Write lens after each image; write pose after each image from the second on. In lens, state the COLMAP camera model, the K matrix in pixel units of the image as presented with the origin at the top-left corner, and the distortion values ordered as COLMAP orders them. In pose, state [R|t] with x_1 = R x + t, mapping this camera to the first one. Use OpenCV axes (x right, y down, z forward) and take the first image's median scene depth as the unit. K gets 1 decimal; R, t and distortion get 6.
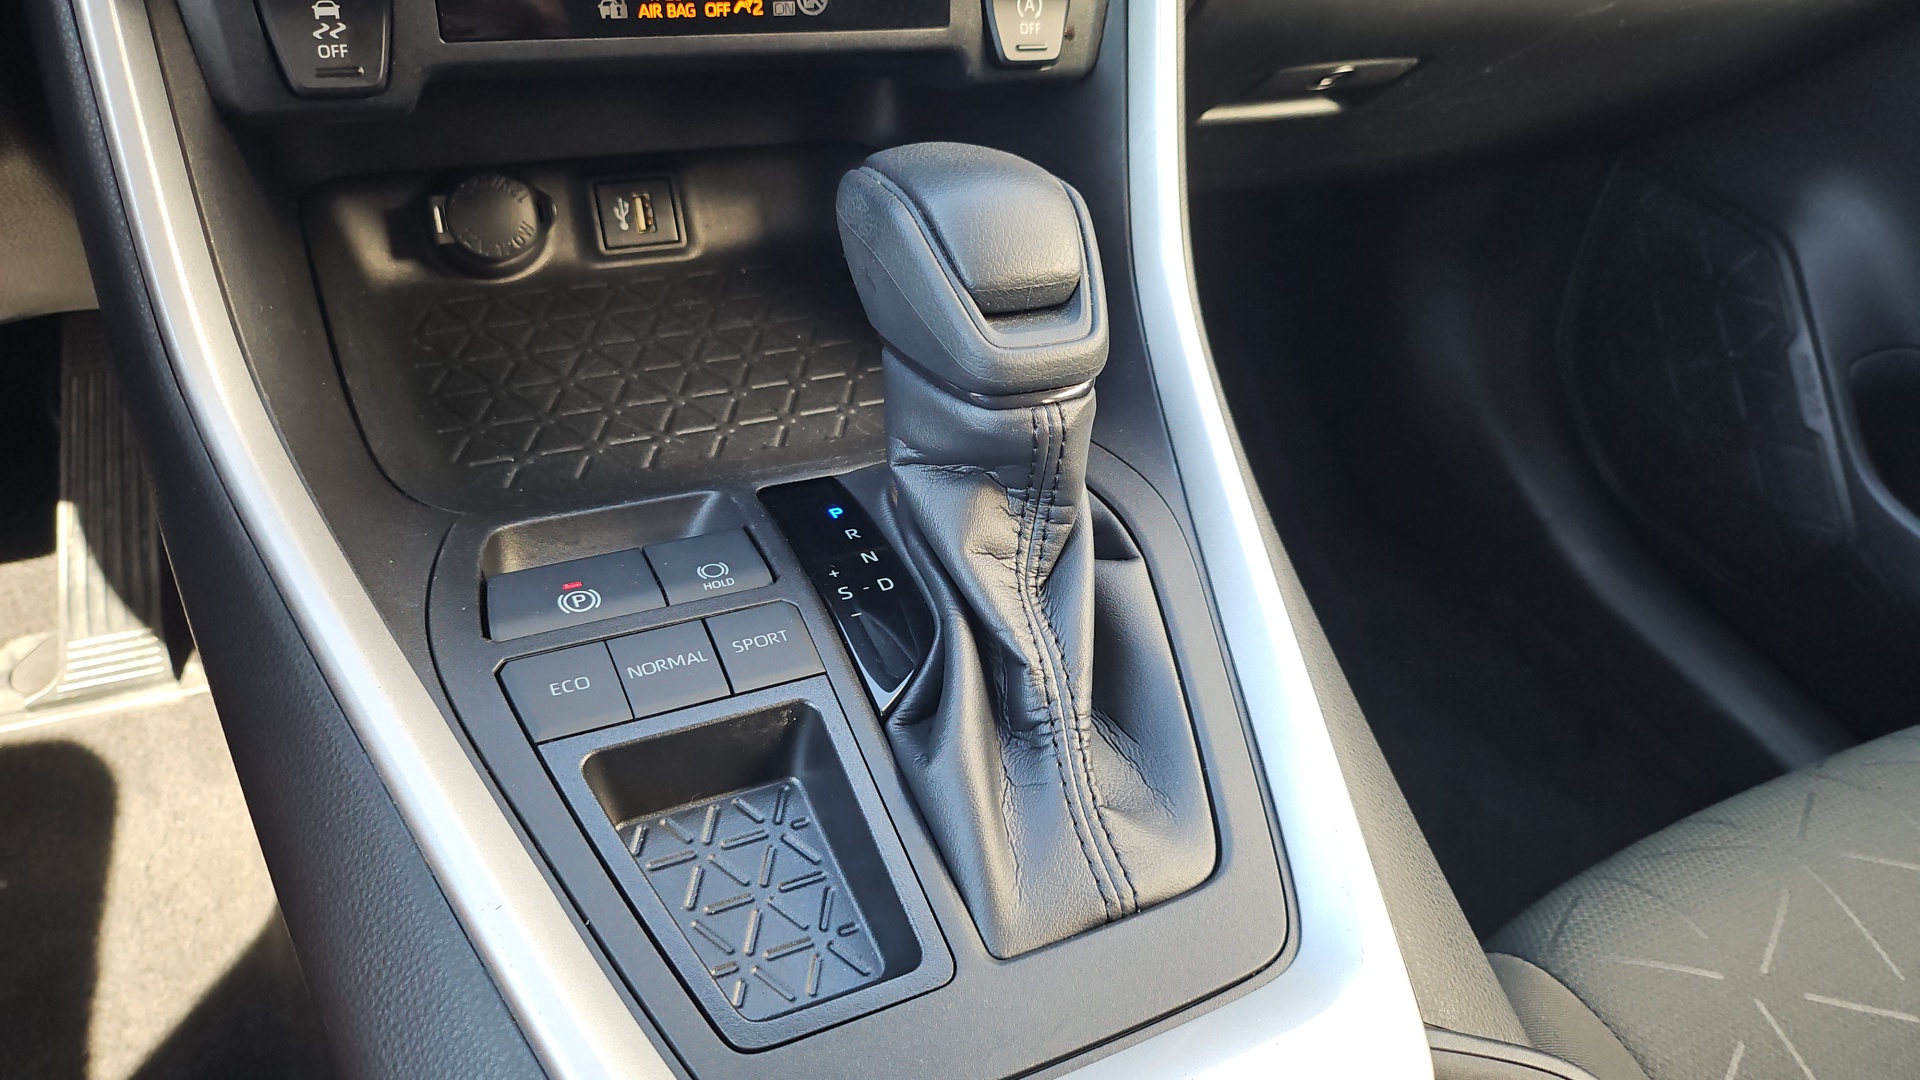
lens RADIAL K [[1414.5, 0, 960.0], [0, 1414.5, 540.0], [0, 0, 1]] dist [0.033443, -0.055642]
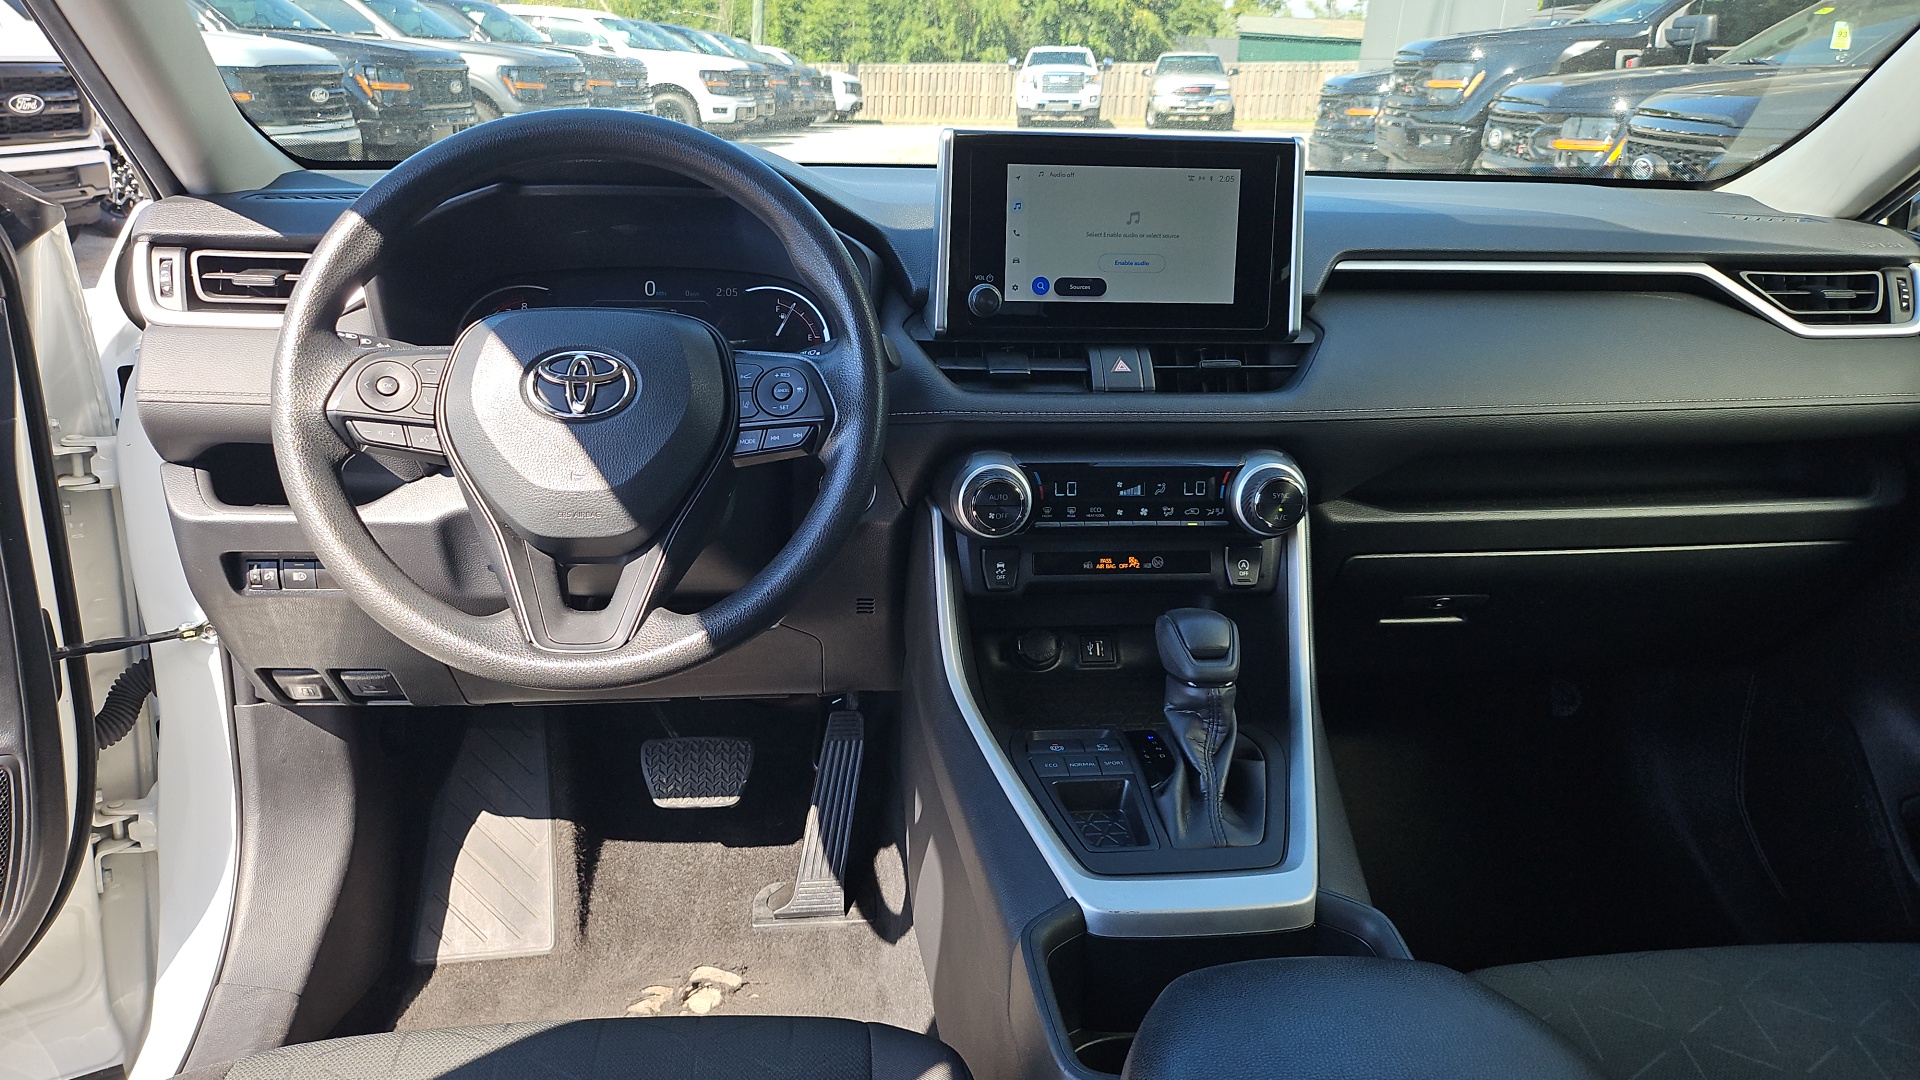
lens RADIAL K [[1414.5, 0, 960.0], [0, 1414.5, 540.0], [0, 0, 1]] dist [0.033443, -0.055642]
pose [[0.937395, -0.007516, -0.348187, 0.434649], [-0.126559, 0.924066, -0.360672, 0.550072], [0.324458, 0.382159, 0.865264, -1.355102]]
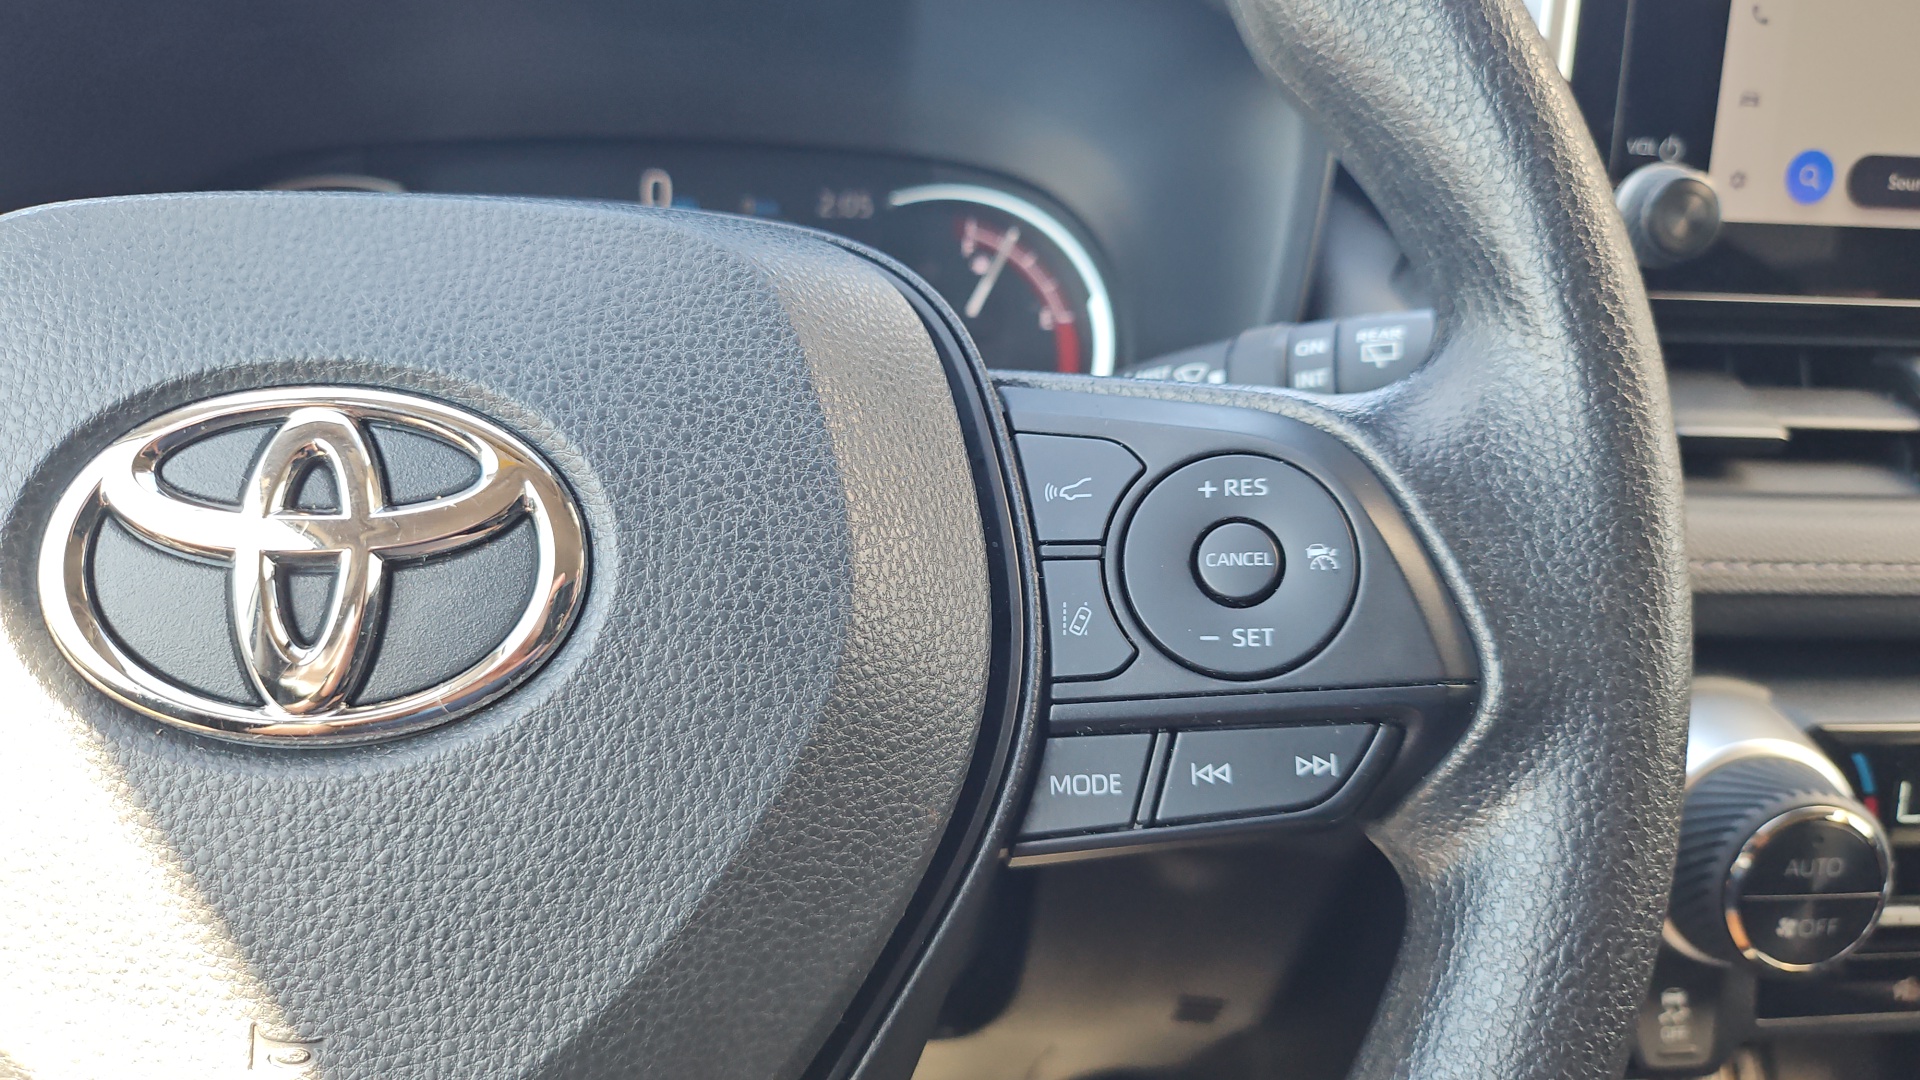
lens RADIAL K [[1414.5, 0, 960.0], [0, 1414.5, 540.0], [0, 0, 1]] dist [0.033443, -0.055642]
pose [[0.937472, 0.008845, -0.347947, -0.437400], [-0.136889, 0.928485, -0.345219, -0.184943], [0.320010, 0.371264, 0.871640, -0.193813]]
